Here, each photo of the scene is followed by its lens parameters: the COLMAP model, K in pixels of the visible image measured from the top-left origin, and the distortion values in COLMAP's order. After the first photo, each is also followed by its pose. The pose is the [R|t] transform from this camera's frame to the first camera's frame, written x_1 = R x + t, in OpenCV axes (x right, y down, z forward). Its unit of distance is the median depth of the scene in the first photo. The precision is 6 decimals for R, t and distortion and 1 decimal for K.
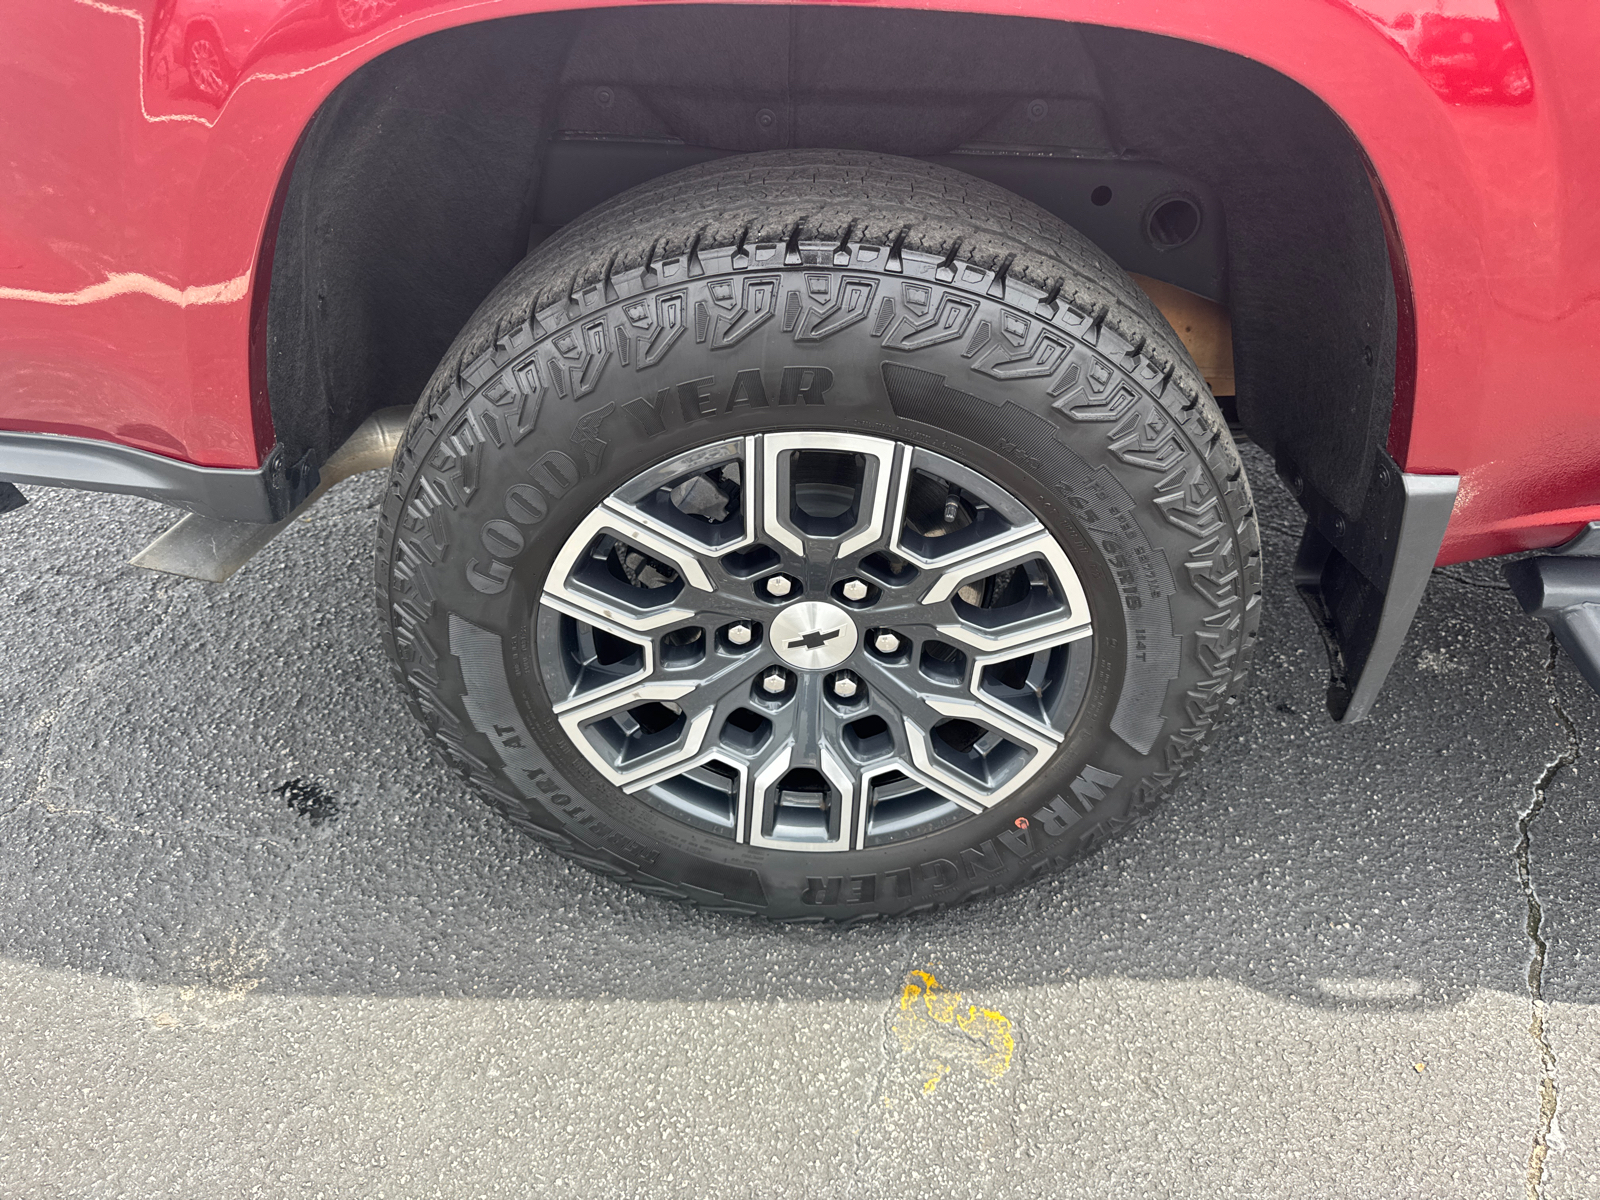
lens RADIAL K [[1160.1, 0, 810.6], [0, 1160.1, 605.2], [0, 0, 1]] dist [0.045603, -0.051985]
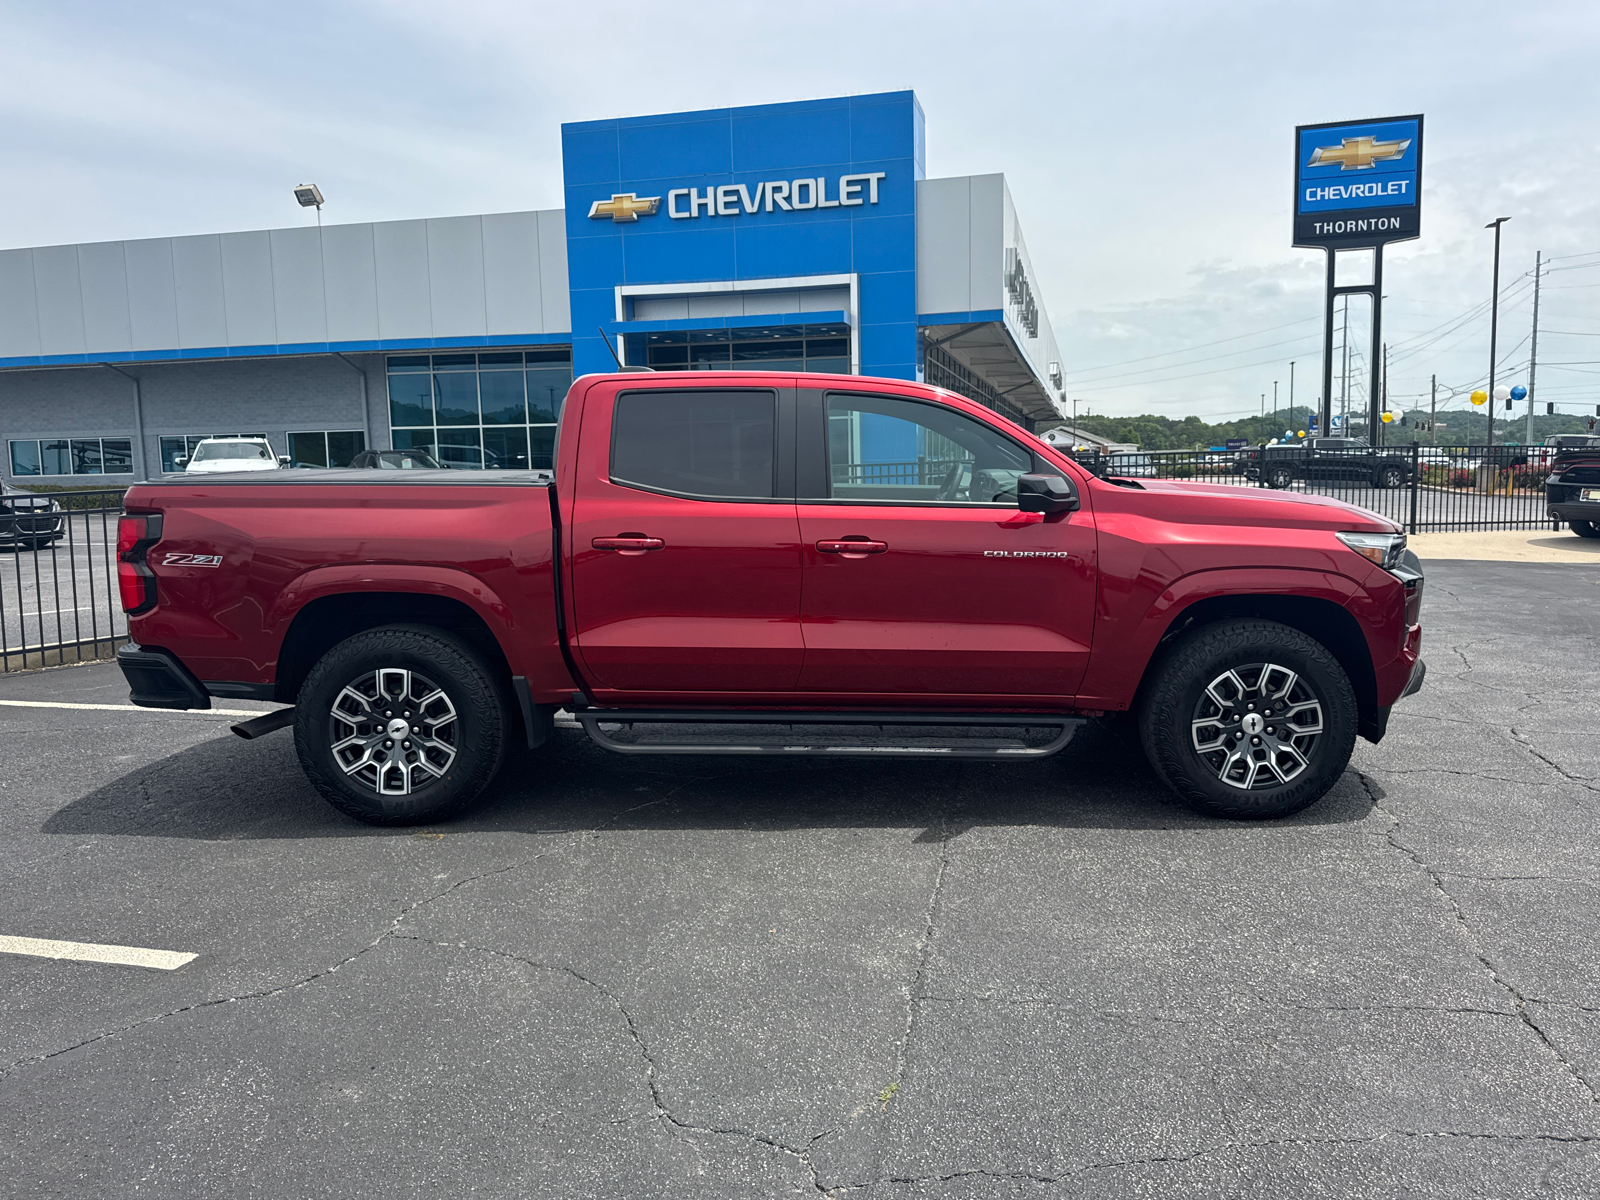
lens RADIAL K [[1147.2, 0, 806.3], [0, 1147.2, 594.5], [0, 0, 1]] dist [0.116429, -0.151536]
pose [[0.999724, -0.019216, 0.013524, 1.426806], [0.023444, 0.854358, -0.519155, 1.822837], [-0.001578, 0.519329, 0.854573, -2.826248]]
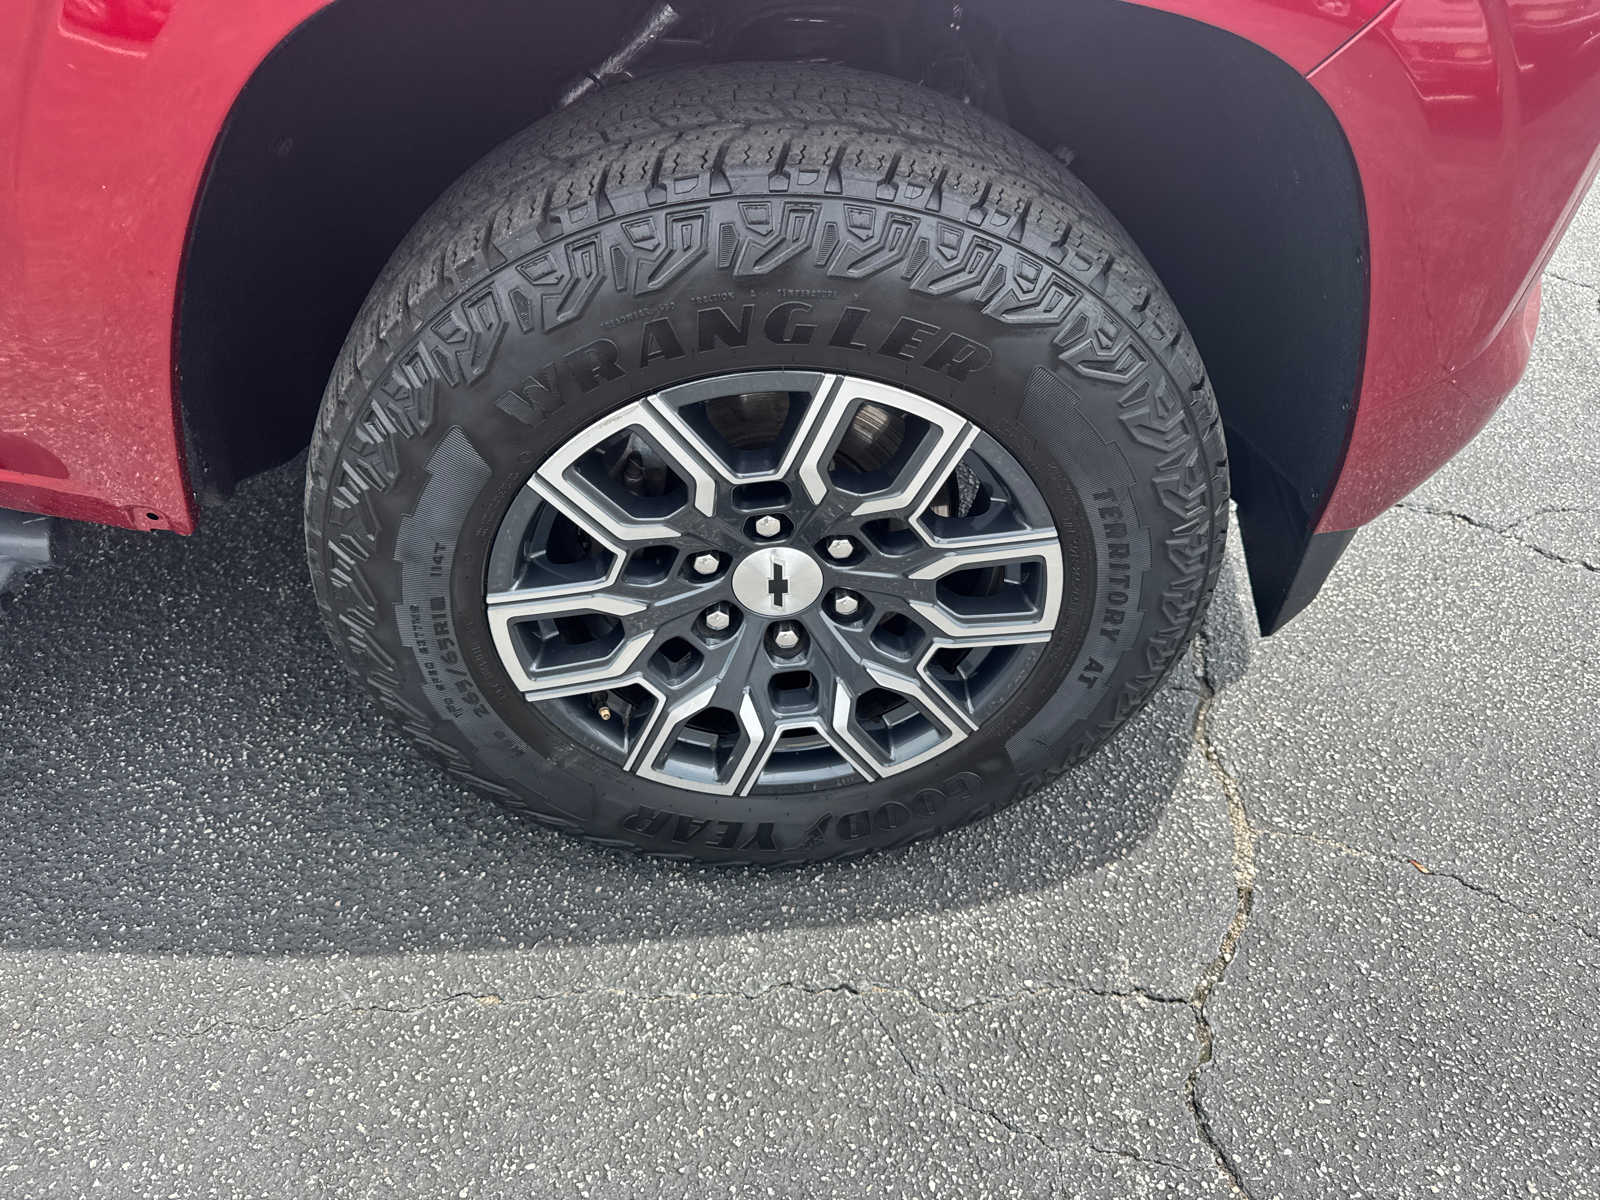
lens RADIAL K [[1122.0, 0, 796.3], [0, 1122.0, 606.7], [0, 0, 1]] dist [0.033803, -0.038348]
pose [[0.994722, -0.019314, 0.100773, 2.990973], [0.011120, 0.996632, 0.081242, 0.040323], [-0.102002, -0.079693, 0.991587, 0.045324]]
